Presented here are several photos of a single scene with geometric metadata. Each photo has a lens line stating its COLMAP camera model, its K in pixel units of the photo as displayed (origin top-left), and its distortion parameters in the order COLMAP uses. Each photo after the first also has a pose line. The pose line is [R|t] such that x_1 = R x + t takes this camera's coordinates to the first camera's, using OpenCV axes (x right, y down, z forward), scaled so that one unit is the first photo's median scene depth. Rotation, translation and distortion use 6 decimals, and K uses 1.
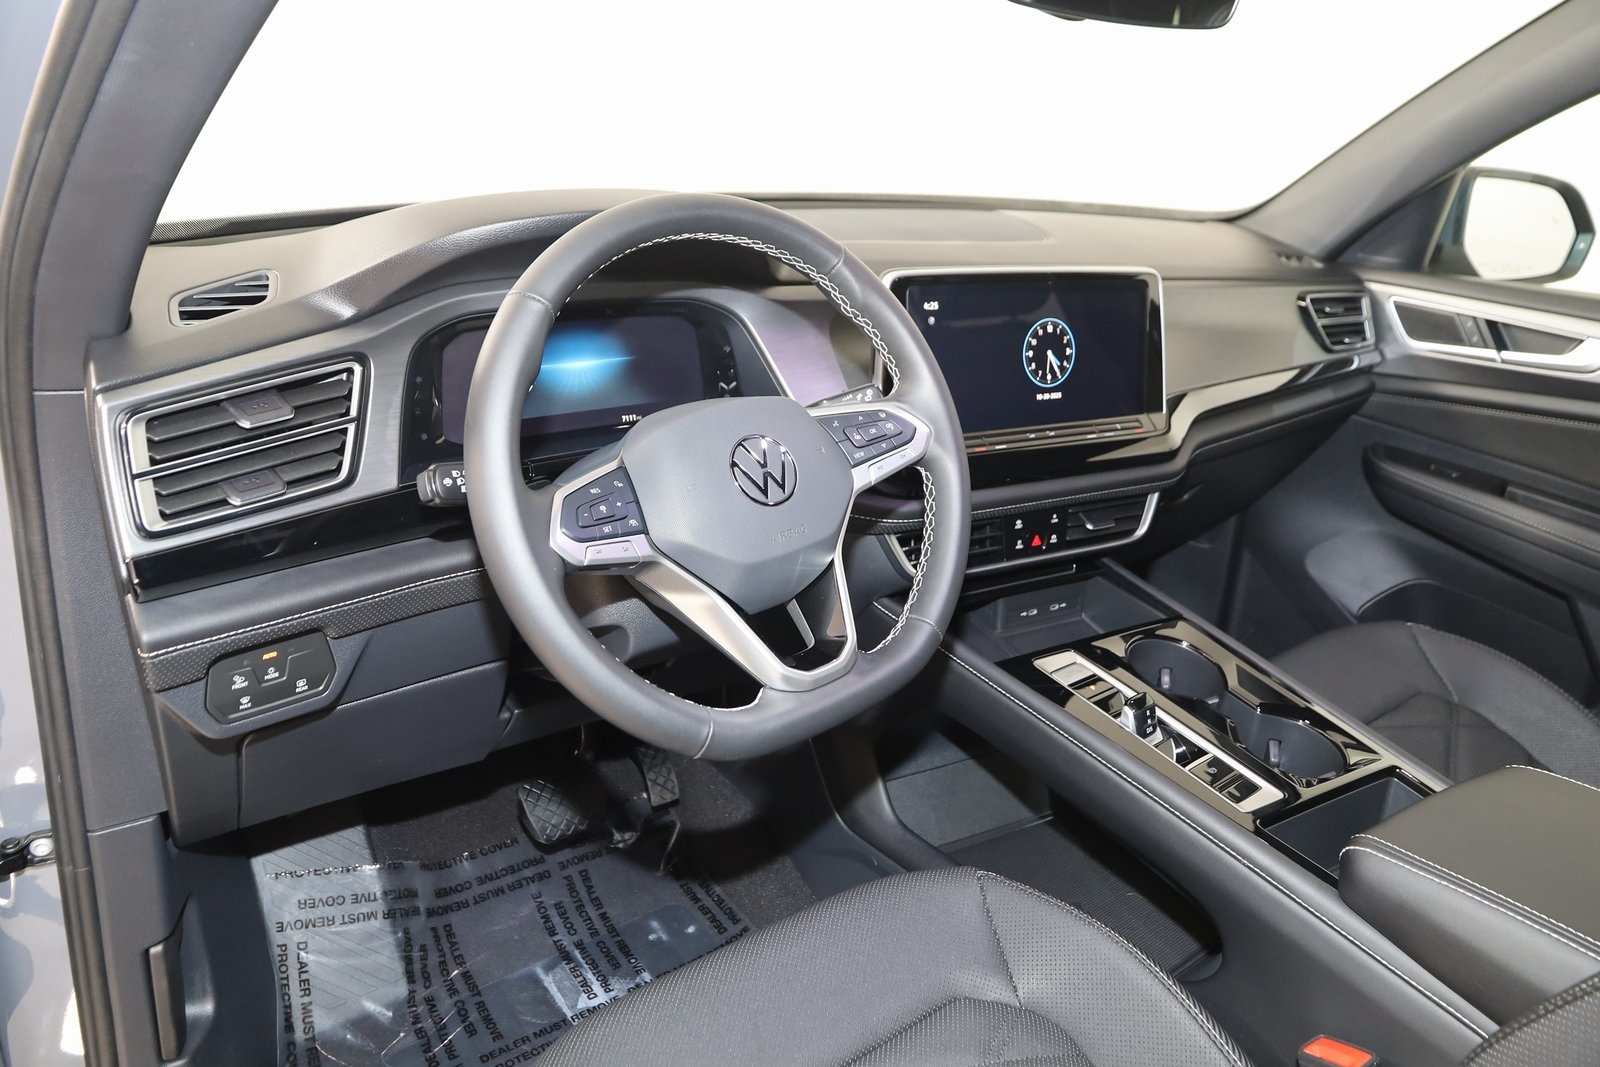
lens RADIAL K [[1104.8, 0, 803.2], [0, 1104.8, 527.2], [0, 0, 1]] dist [-0.119550, 0.088769]
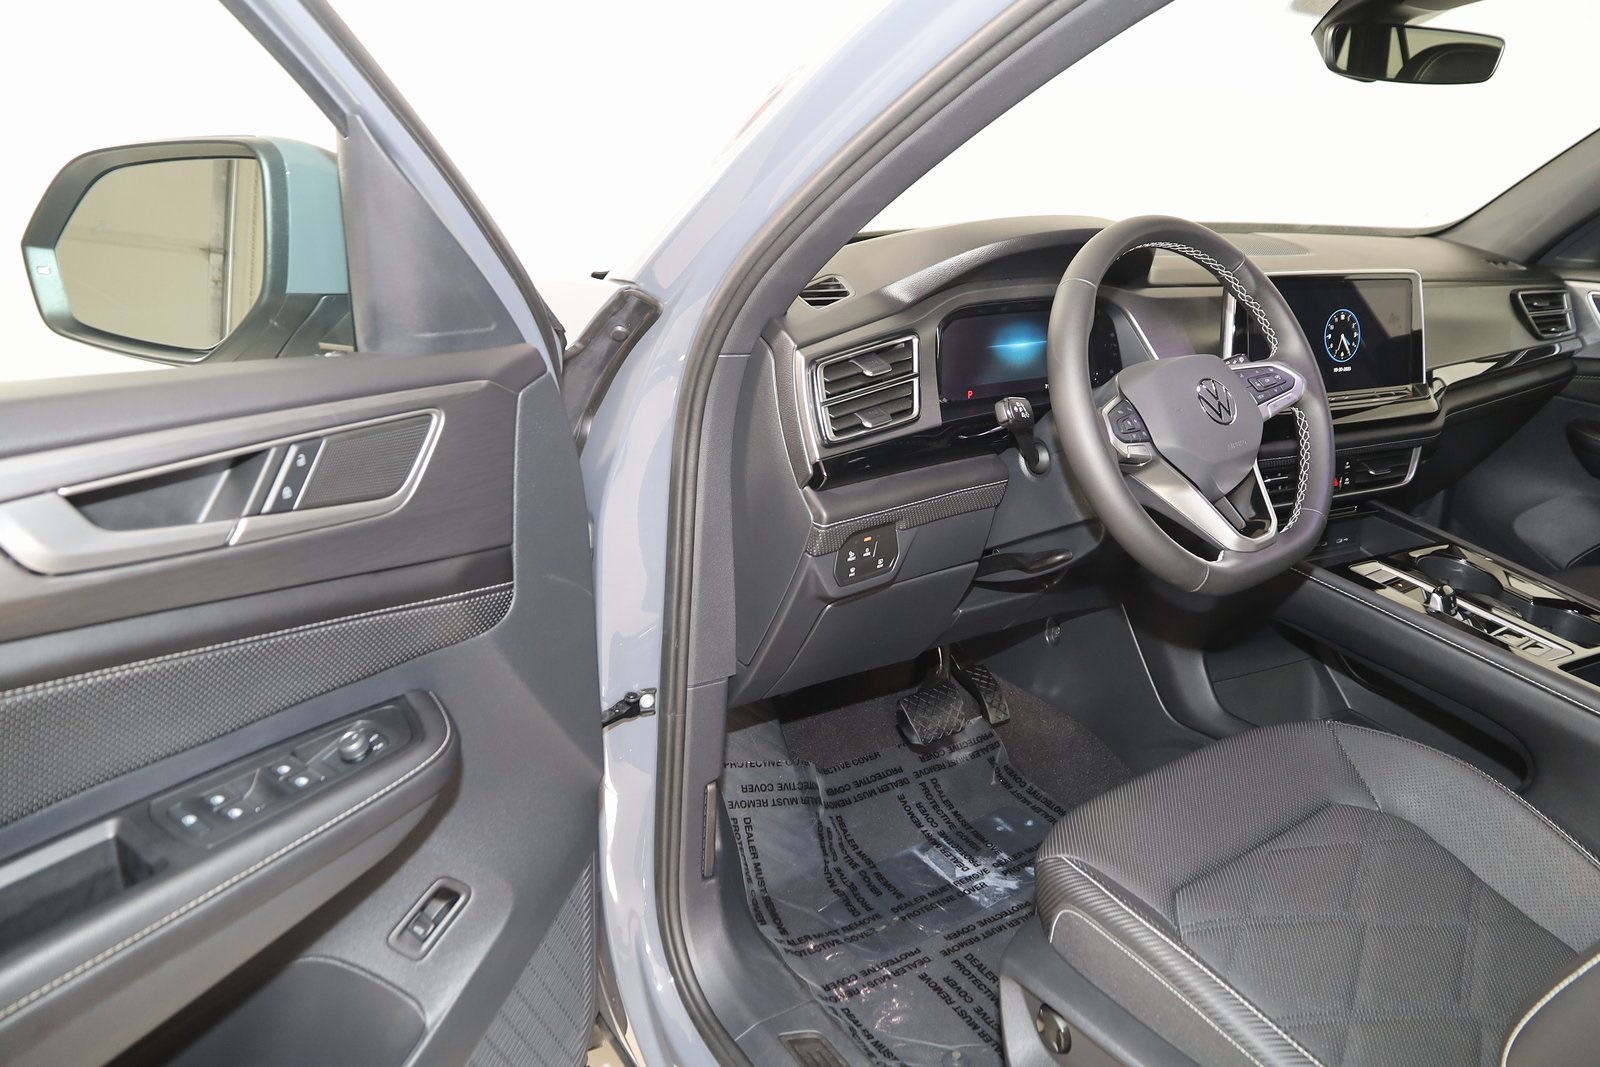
lens RADIAL K [[1104.8, 0, 803.2], [0, 1104.8, 527.2], [0, 0, 1]] dist [-0.119550, 0.088769]
pose [[0.996204, -0.020507, -0.084594, -0.264751], [0.016862, 0.998908, -0.043573, 0.096114], [0.085395, 0.041981, 0.995462, -0.266582]]
